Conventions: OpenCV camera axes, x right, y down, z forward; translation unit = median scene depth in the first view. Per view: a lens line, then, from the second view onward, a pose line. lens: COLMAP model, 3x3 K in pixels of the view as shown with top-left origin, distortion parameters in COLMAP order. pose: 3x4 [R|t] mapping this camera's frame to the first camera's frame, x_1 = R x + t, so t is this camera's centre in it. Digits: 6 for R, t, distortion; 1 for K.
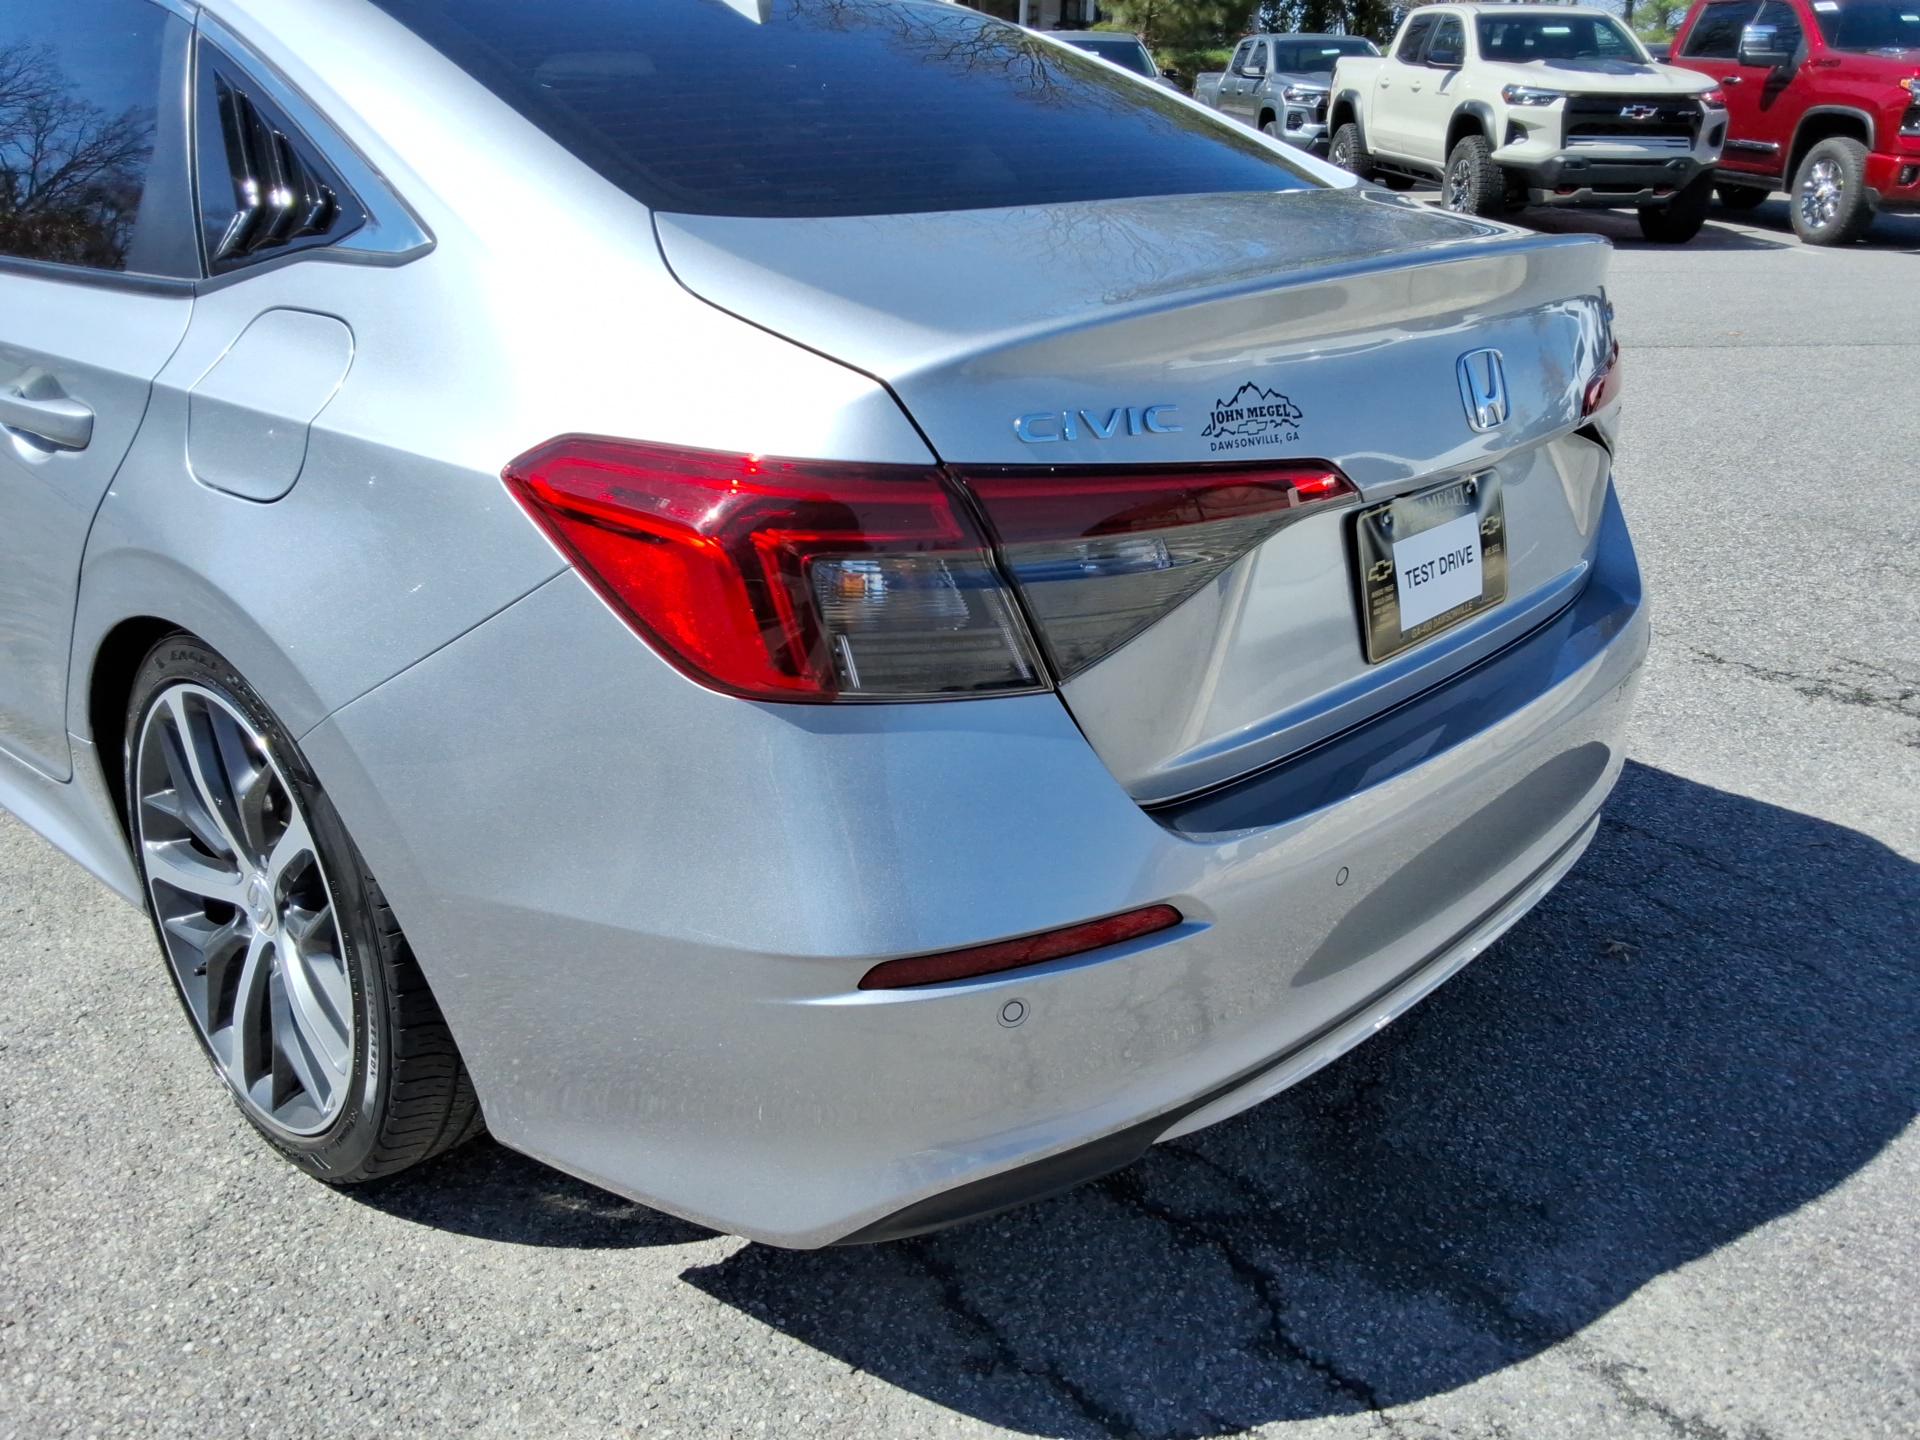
lens RADIAL K [[1542.1, 0, 959.8], [0, 1542.1, 682.6], [0, 0, 1]] dist [0.116816, -0.170447]
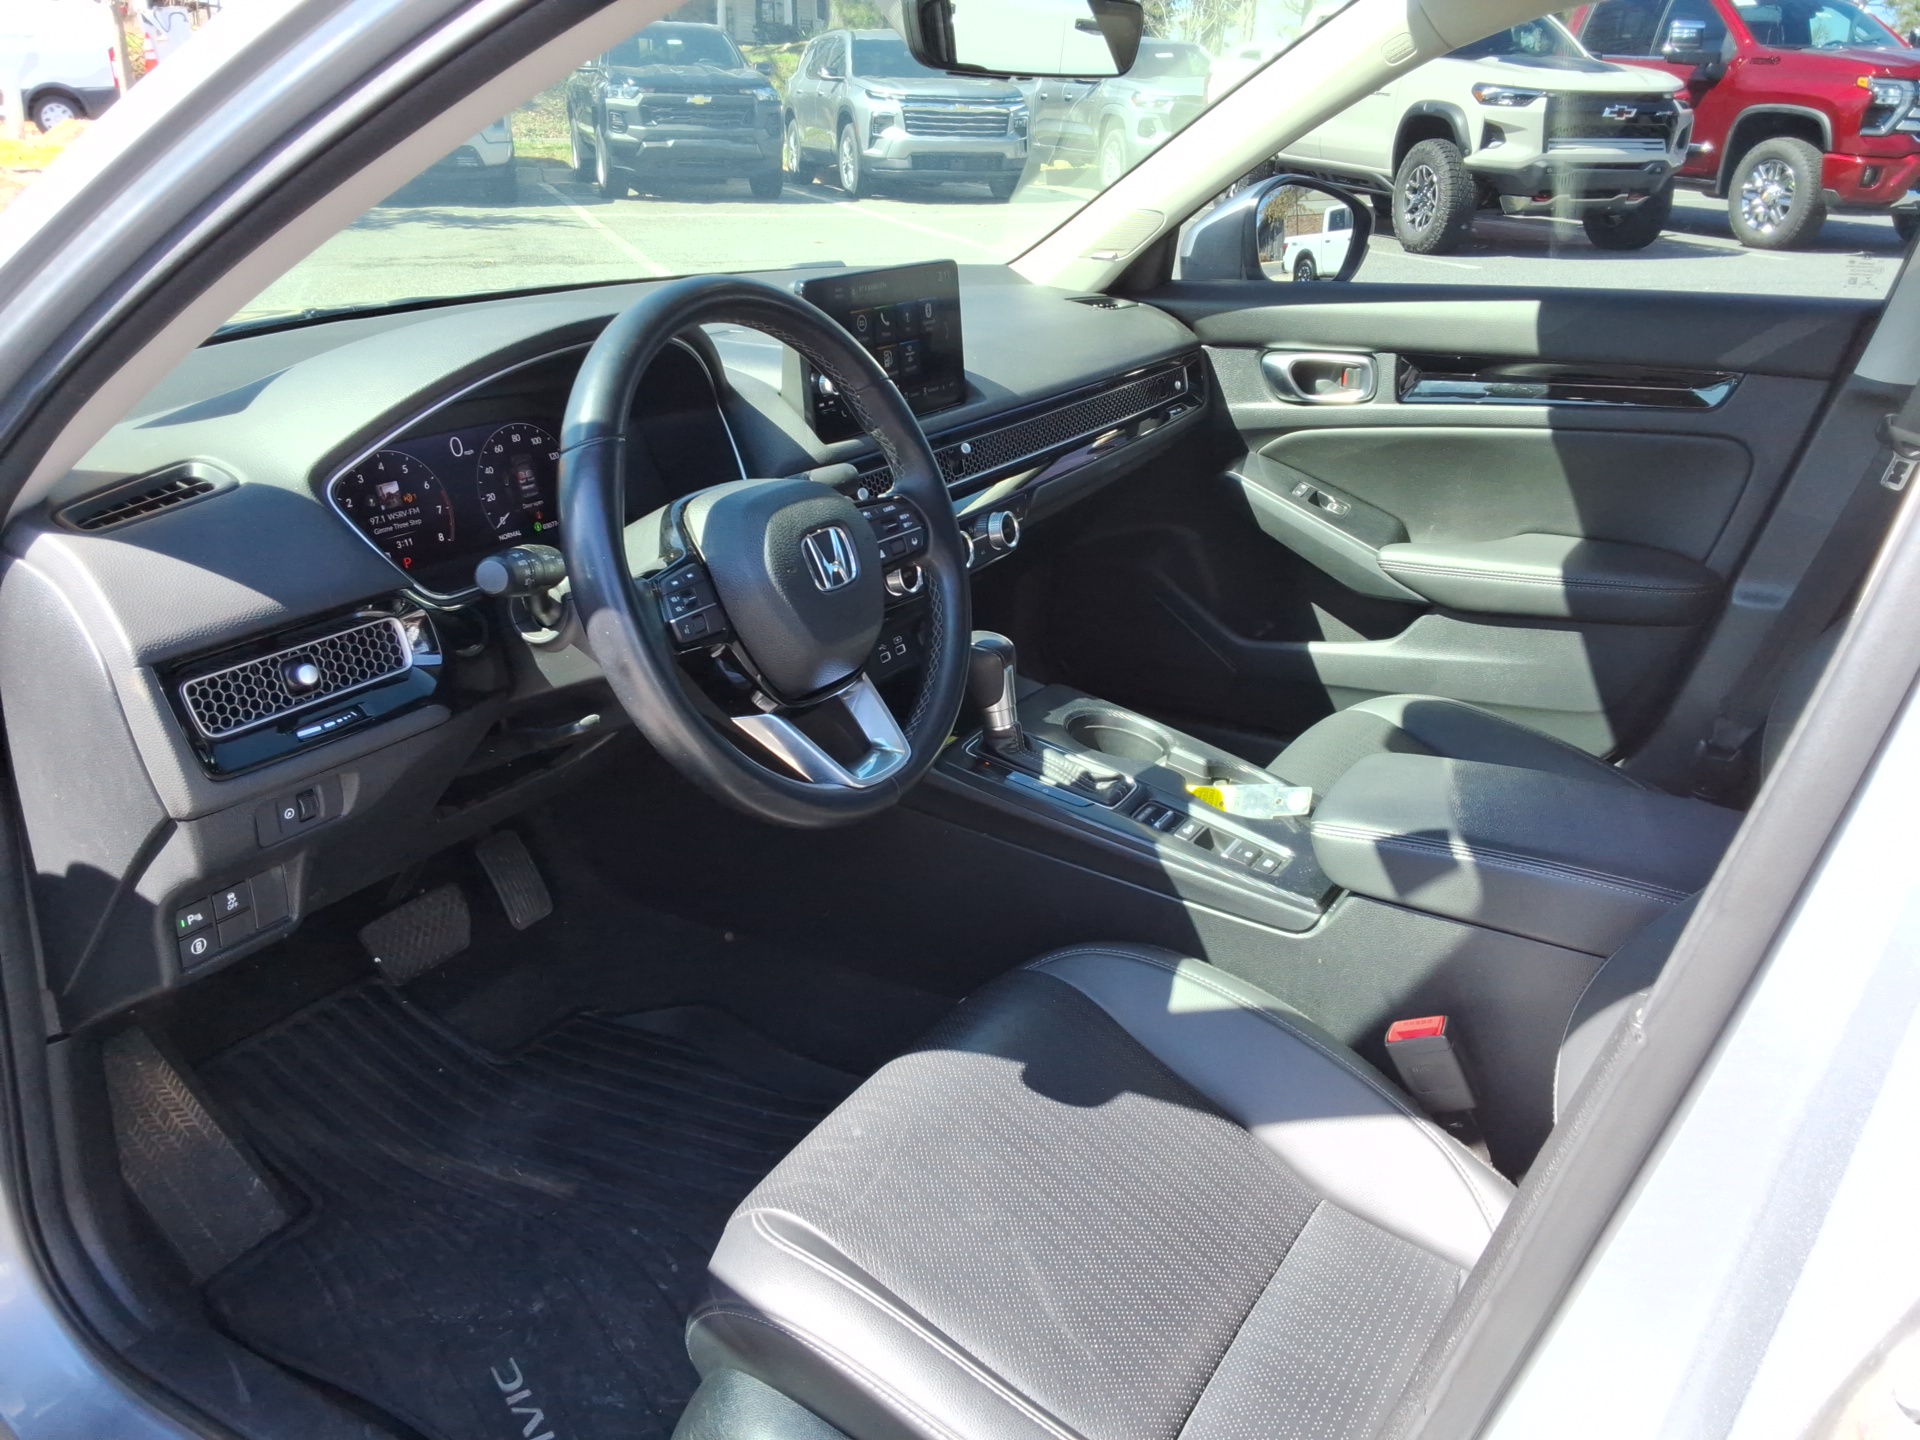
lens RADIAL K [[1542.1, 0, 966.8], [0, 1542.1, 709.3], [0, 0, 1]] dist [0.116816, -0.170447]
pose [[0.978931, -0.077842, 0.188773, -1.042133], [0.075826, 0.996961, 0.017892, -0.376757], [-0.189592, -0.003201, 0.981858, 1.055548]]
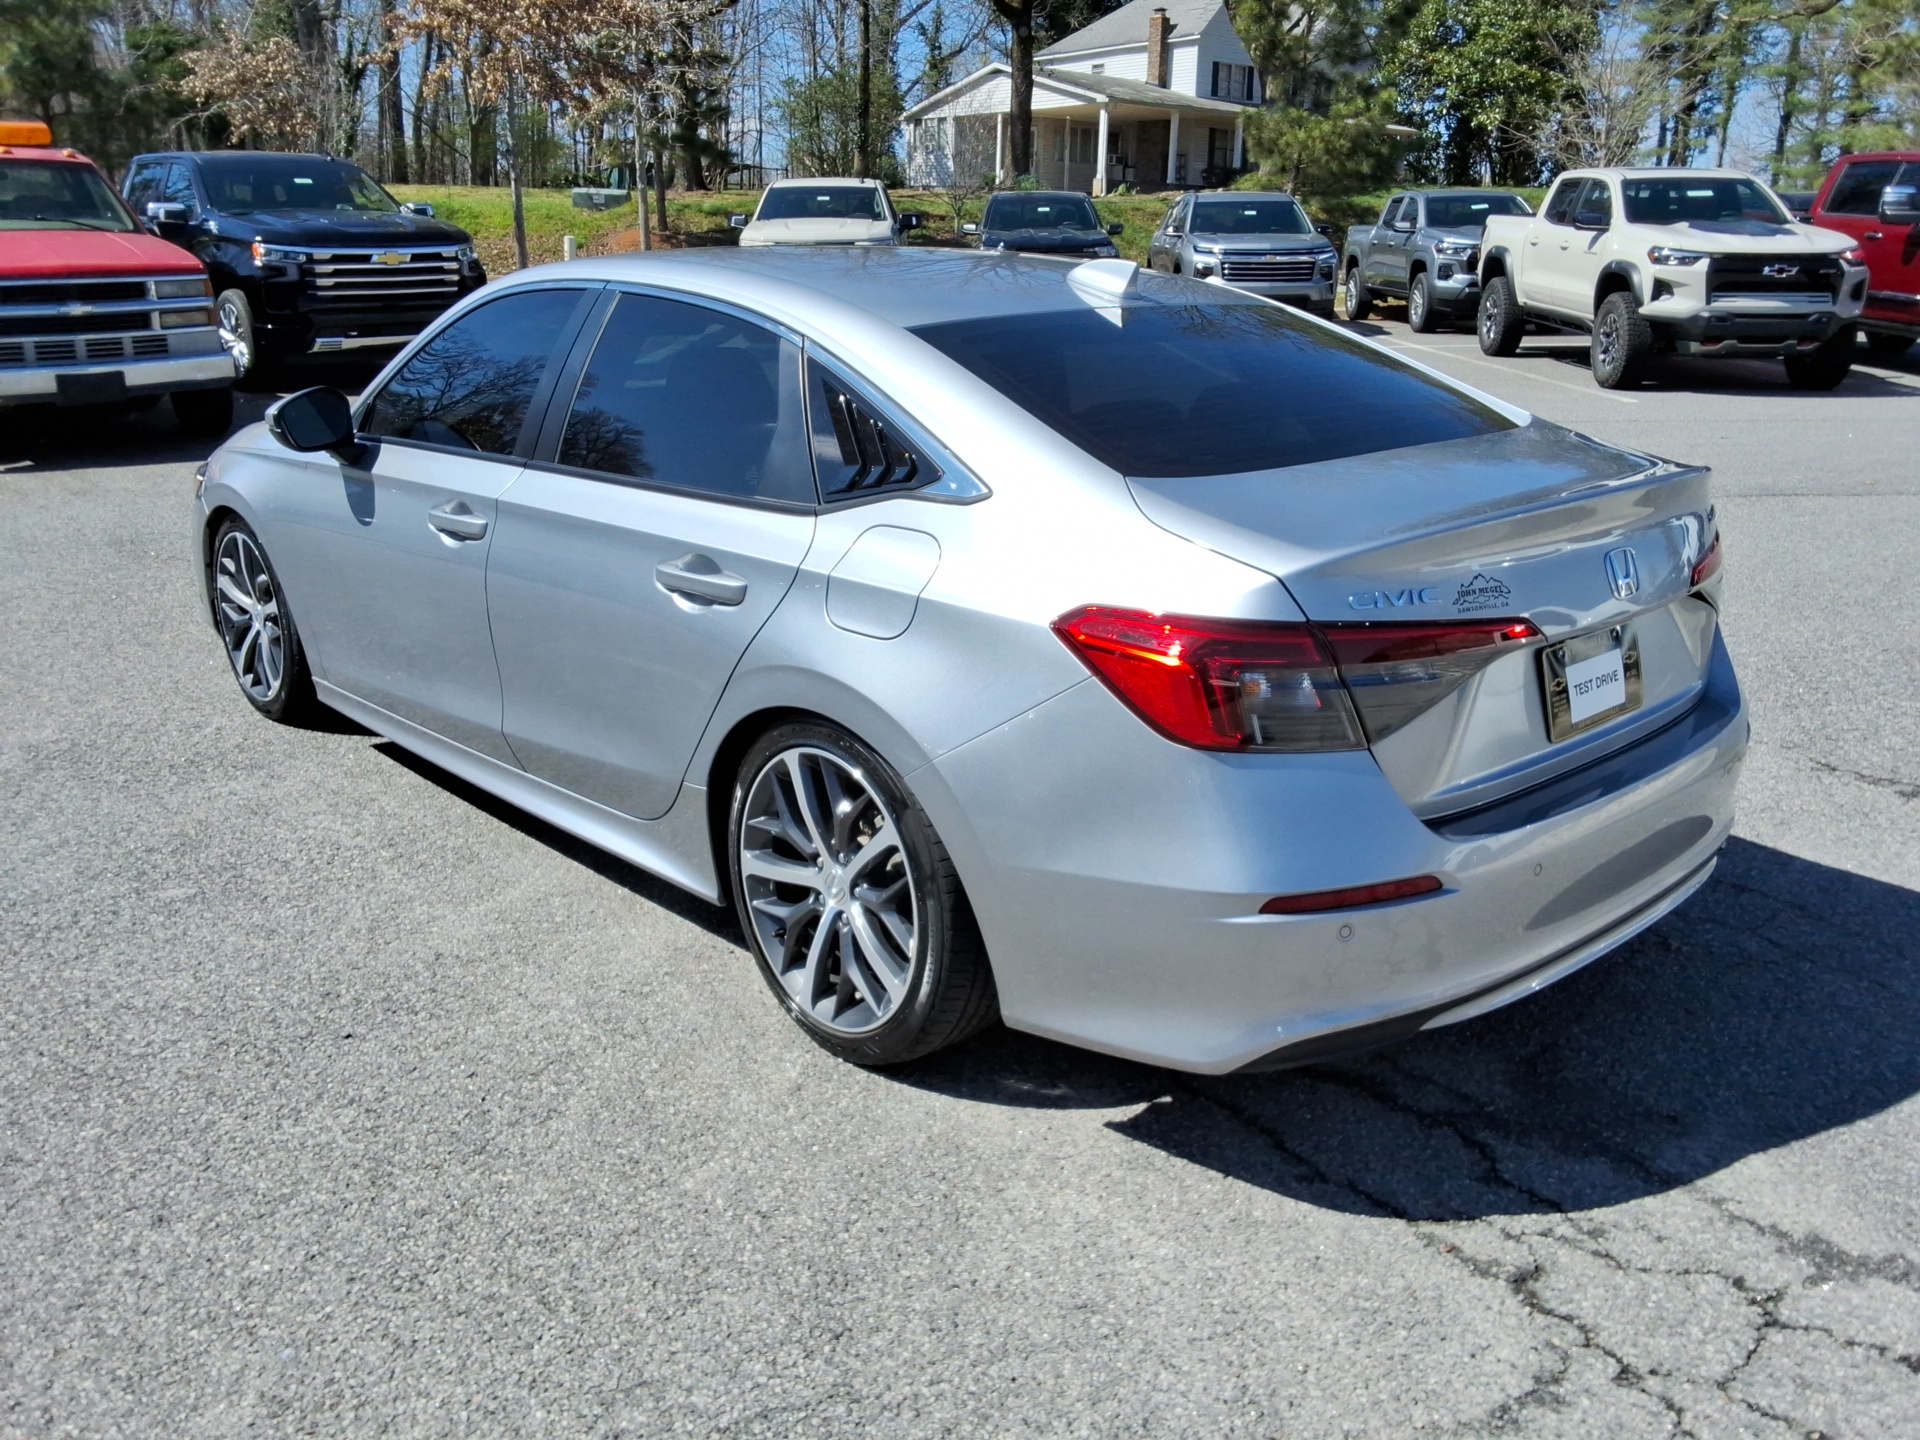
lens RADIAL K [[1542.1, 0, 968.8], [0, 1542.1, 682.8], [0, 0, 1]] dist [0.116816, -0.170447]
pose [[0.996499, 0.010102, -0.082987, -0.170737], [-0.016620, 0.996797, -0.078230, 0.052816], [0.081931, 0.079335, 0.993475, -0.552696]]
